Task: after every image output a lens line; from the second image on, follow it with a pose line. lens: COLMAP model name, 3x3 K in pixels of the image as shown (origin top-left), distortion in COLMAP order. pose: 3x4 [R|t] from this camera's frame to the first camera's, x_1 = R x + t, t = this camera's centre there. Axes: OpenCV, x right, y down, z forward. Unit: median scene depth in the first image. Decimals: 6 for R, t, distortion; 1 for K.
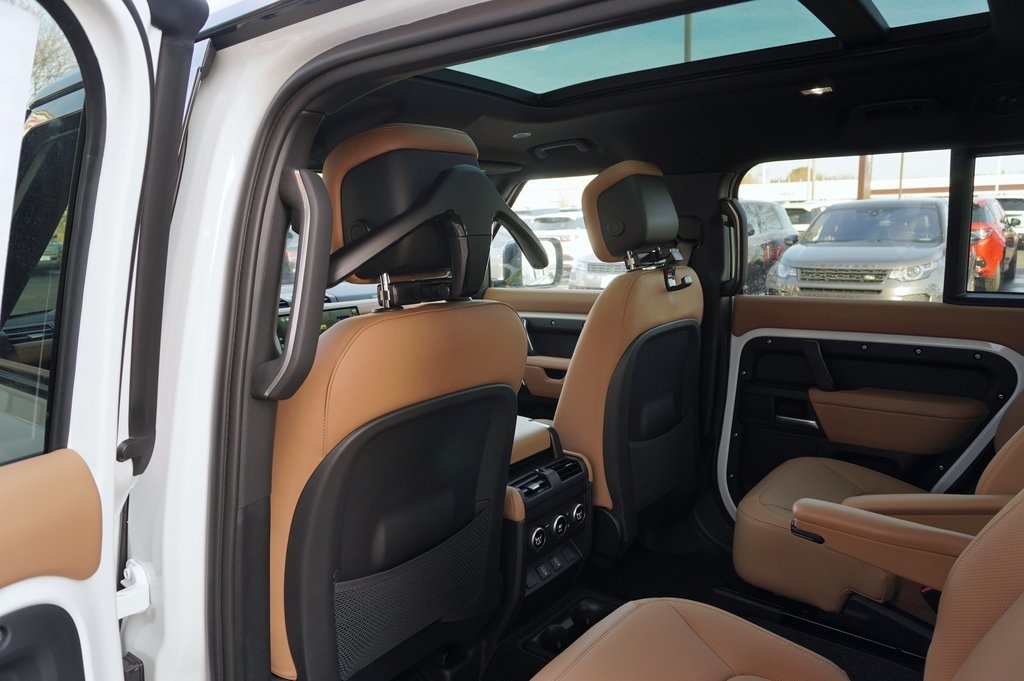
lens RADIAL K [[690.0, 0, 512.0], [0, 690.0, 340.5], [0, 0, 1]] dist [-0.040572, 0.027926]
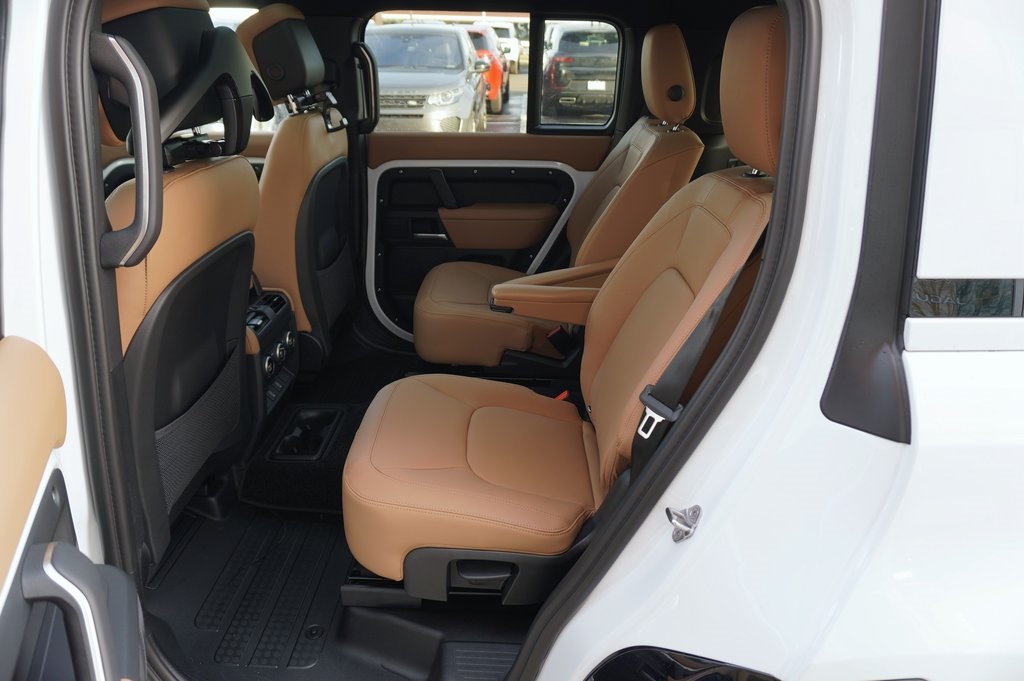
lens RADIAL K [[690.0, 0, 512.0], [0, 690.0, 340.5], [0, 0, 1]] dist [-0.040572, 0.027926]
pose [[0.794739, -0.209516, 0.569644, -0.221351], [0.064296, 0.962312, 0.264238, -0.020706], [-0.603537, -0.173374, 0.778257, -0.091606]]
